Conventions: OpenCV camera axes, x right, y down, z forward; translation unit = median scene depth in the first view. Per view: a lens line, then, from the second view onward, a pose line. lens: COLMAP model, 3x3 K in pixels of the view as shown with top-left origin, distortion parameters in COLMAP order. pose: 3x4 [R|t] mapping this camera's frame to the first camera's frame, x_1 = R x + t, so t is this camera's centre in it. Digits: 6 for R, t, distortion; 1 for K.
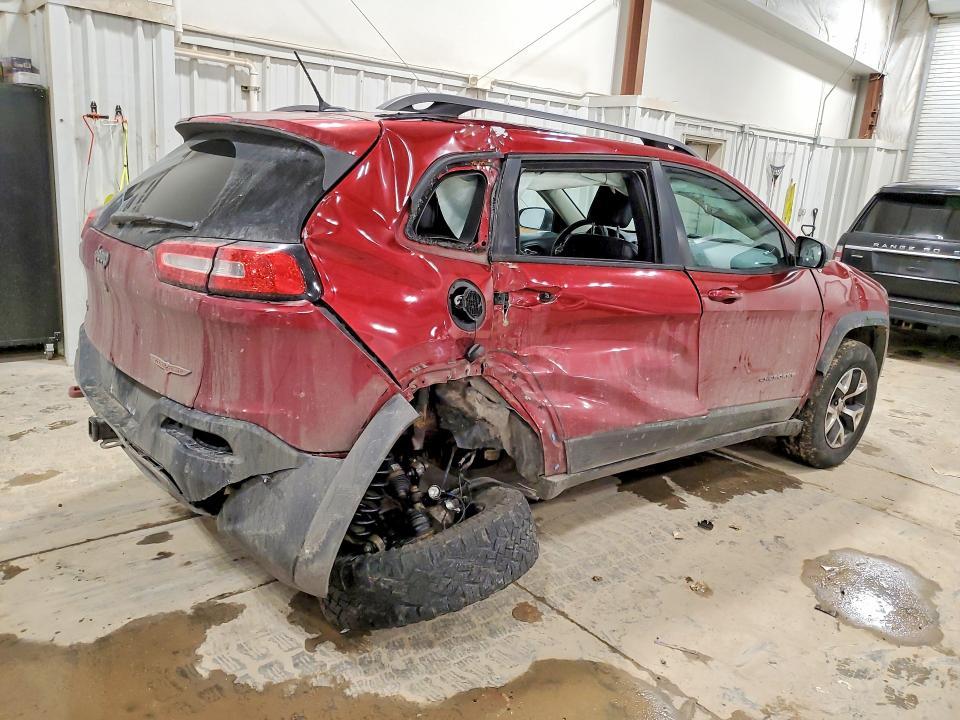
lens RADIAL K [[756.8, 0, 480.0], [0, 756.8, 360.0], [0, 0, 1]] dist [0.032773, 0.006941]
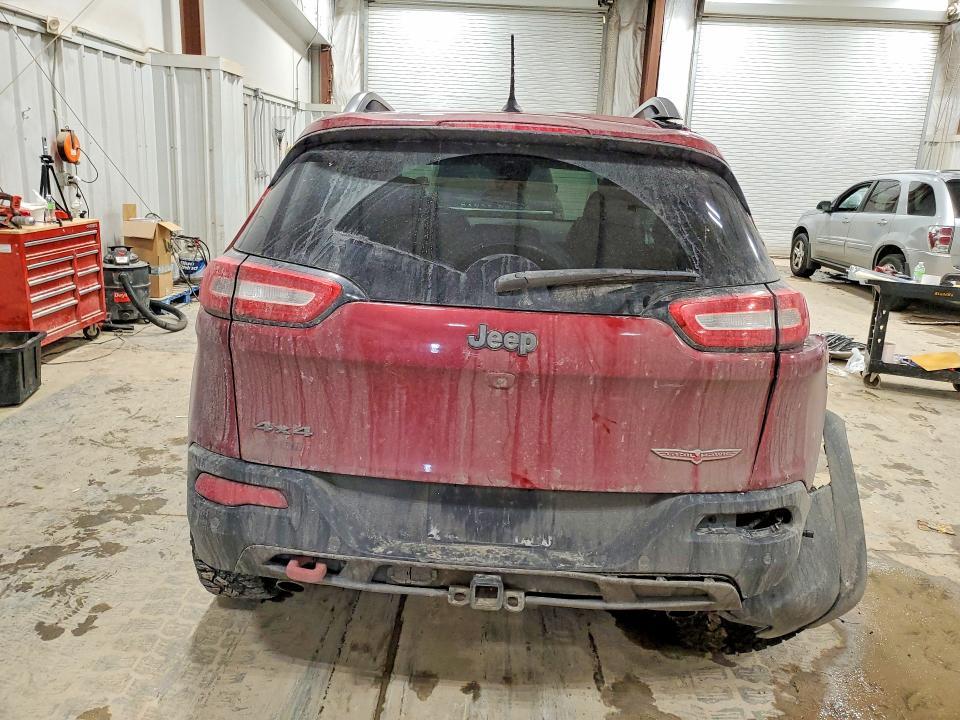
lens RADIAL K [[732.9, 0, 480.0], [0, 732.9, 360.0], [0, 0, 1]] dist [0.015873, 0.001814]
pose [[0.665784, -0.231360, 0.709369, -0.207035], [0.181494, 0.972374, 0.146796, -0.046163], [-0.723734, 0.031011, 0.689382, 0.120996]]
